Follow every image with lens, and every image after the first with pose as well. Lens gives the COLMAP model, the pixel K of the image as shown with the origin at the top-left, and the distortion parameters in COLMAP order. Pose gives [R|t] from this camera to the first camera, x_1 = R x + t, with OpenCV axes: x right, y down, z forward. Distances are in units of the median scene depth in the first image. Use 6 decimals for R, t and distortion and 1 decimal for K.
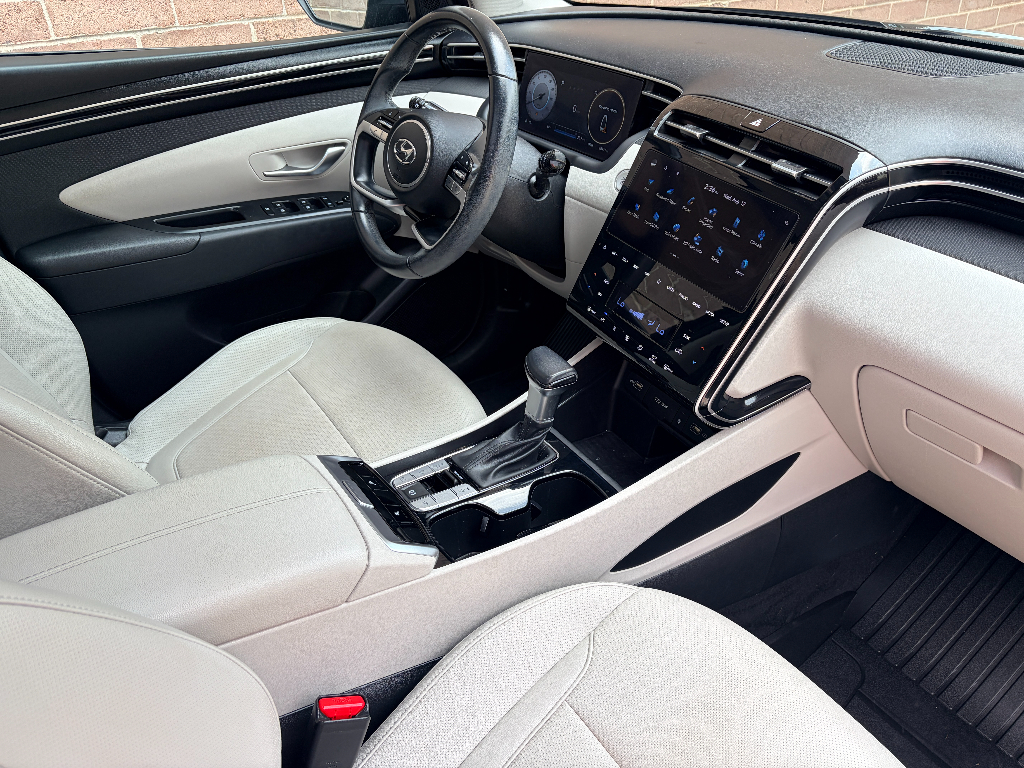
lens RADIAL K [[783.2, 0, 512.0], [0, 783.2, 384.0], [0, 0, 1]] dist [0.000921, 0.034497]
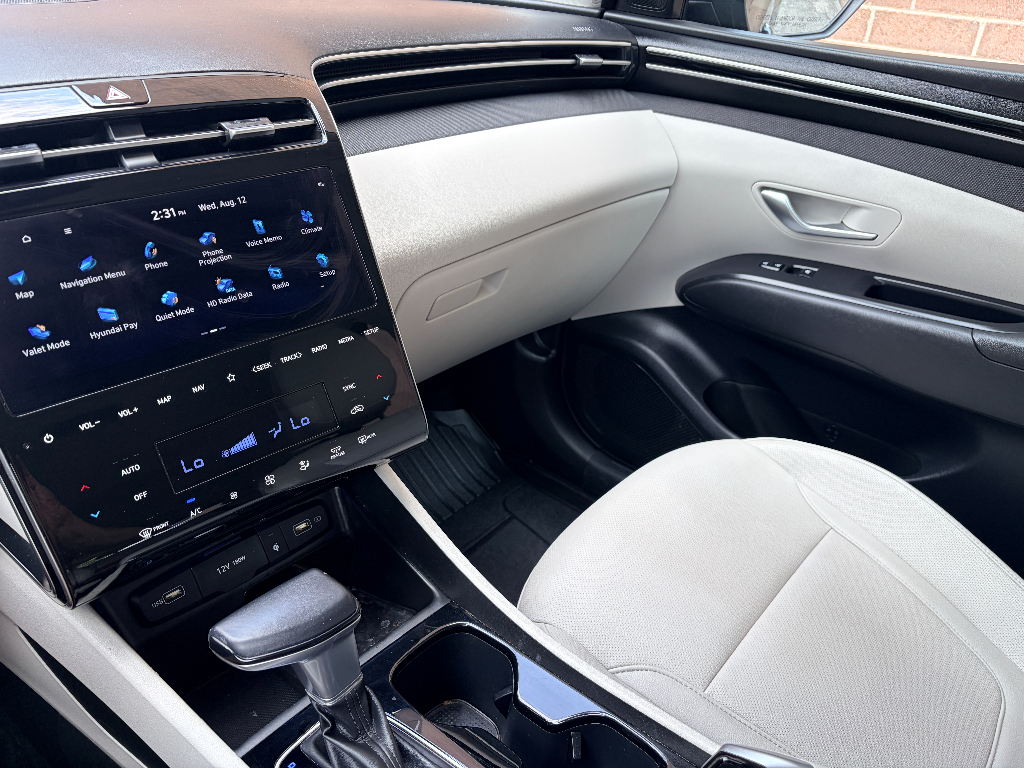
lens RADIAL K [[783.2, 0, 512.0], [0, 783.2, 384.0], [0, 0, 1]] dist [0.000921, 0.034497]
pose [[-0.287041, -0.488240, 0.824154, -0.376434], [0.482555, 0.669519, 0.564699, -0.373465], [-0.827495, 0.559791, 0.043423, 0.832004]]
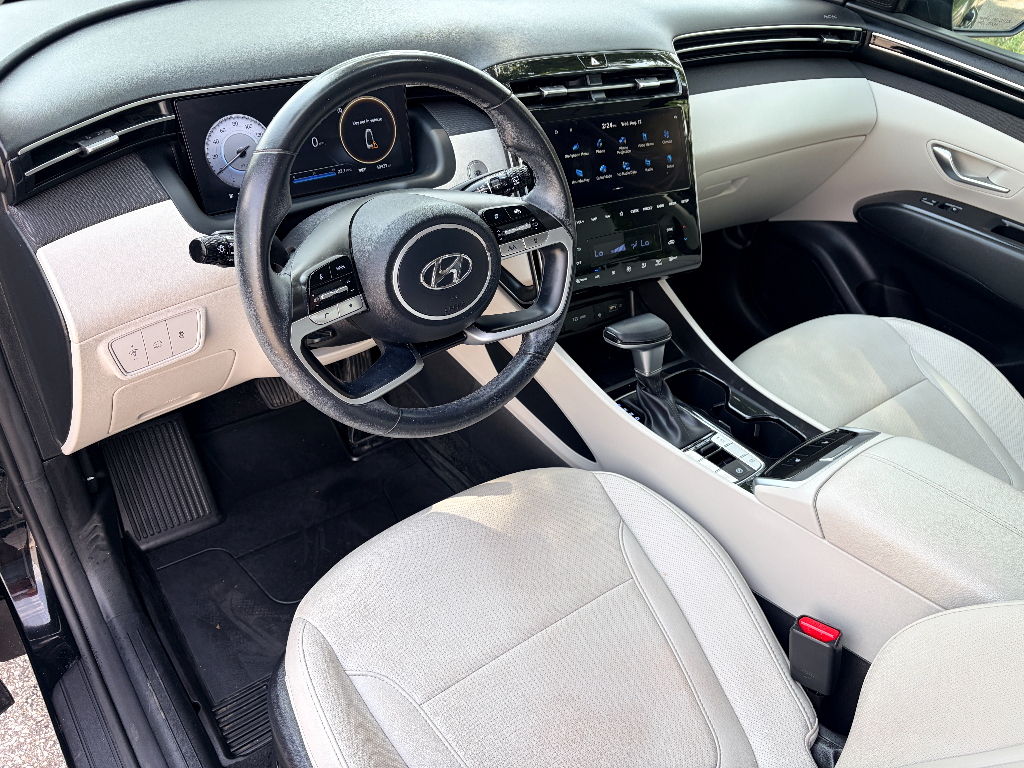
lens RADIAL K [[786.4, 0, 512.0], [0, 786.4, 384.0], [0, 0, 1]] dist [0.011403, -0.004069]
pose [[-0.066871, -0.621451, 0.780594, -0.918186], [0.451330, 0.678890, 0.579146, -0.744302], [-0.889848, 0.391034, 0.235081, 1.005419]]
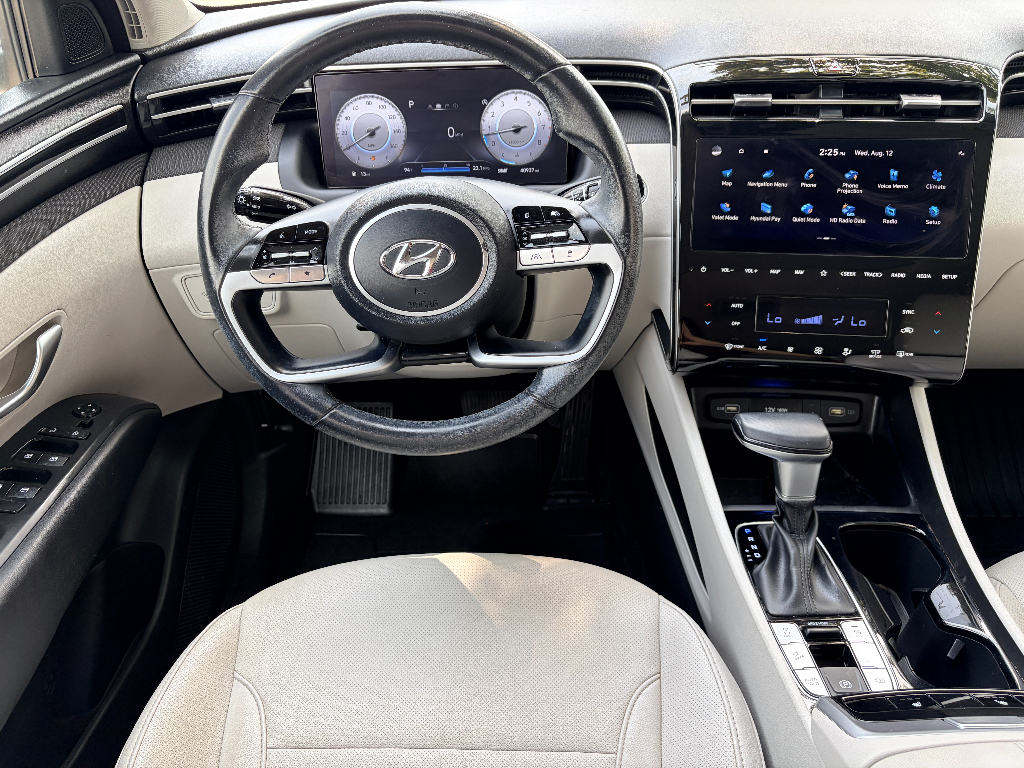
lens RADIAL K [[783.2, 0, 512.0], [0, 783.2, 384.0], [0, 0, 1]] dist [0.000921, 0.034497]
pose [[0.568711, -0.462561, 0.680150, -0.655622], [0.464749, 0.862956, 0.198282, -0.364778], [-0.678657, 0.203334, 0.705748, 0.681241]]
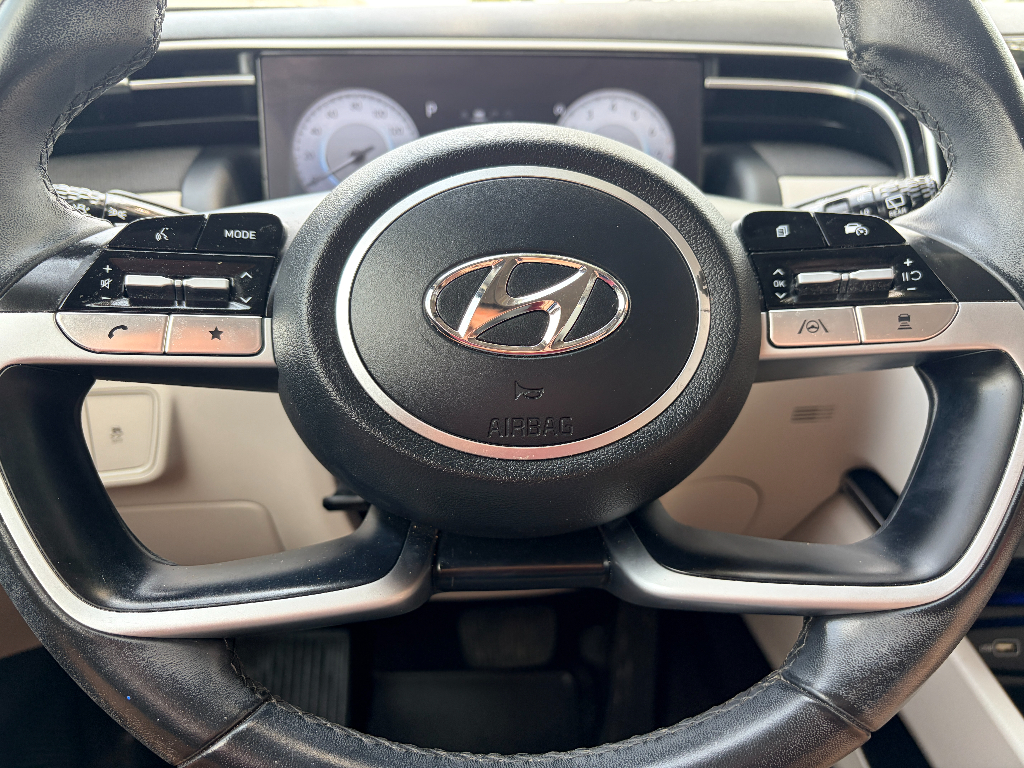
lens RADIAL K [[863.5, 0, 498.5], [0, 863.5, 387.2], [0, 0, 1]] dist [-0.001920, 0.000156]
pose [[0.513672, -0.228495, 0.827001, -0.417466], [0.416381, 0.909160, -0.007431, -0.337284], [-0.750179, 0.348164, 0.562151, 1.076863]]
